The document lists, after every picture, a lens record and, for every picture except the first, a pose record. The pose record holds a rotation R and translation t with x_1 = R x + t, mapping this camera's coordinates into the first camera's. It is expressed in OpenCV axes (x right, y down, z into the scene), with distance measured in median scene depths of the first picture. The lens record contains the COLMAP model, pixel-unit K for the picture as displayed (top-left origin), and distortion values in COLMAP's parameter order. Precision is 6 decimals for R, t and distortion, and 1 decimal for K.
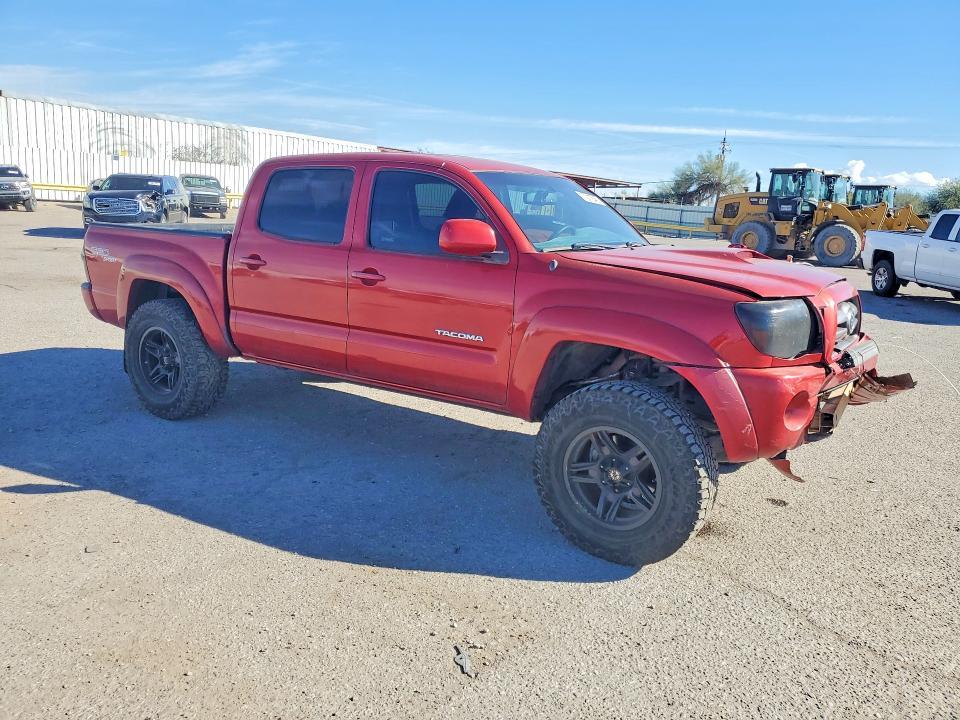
lens RADIAL K [[733.5, 0, 483.4], [0, 733.5, 357.6], [0, 0, 1]] dist [0.029156, -0.004265]
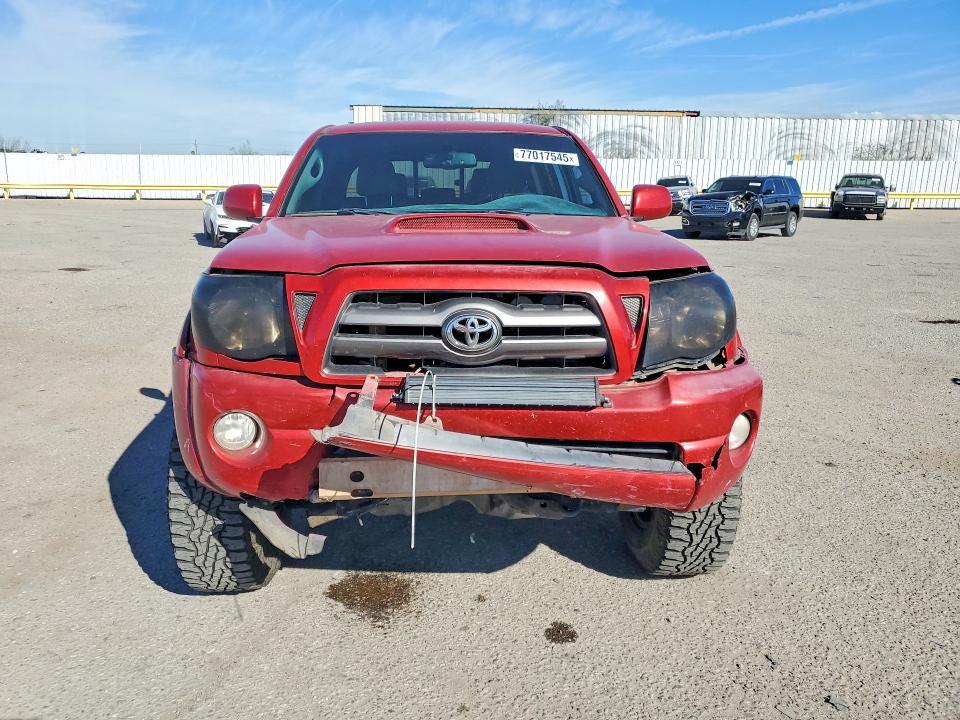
lens RADIAL K [[733.5, 0, 483.4], [0, 733.5, 357.6], [0, 0, 1]] dist [0.029156, -0.004265]
pose [[0.607967, 0.138922, -0.781714, 0.093224], [-0.145484, 0.987396, 0.062327, -0.006628], [0.780519, 0.075834, 0.620515, 0.064376]]
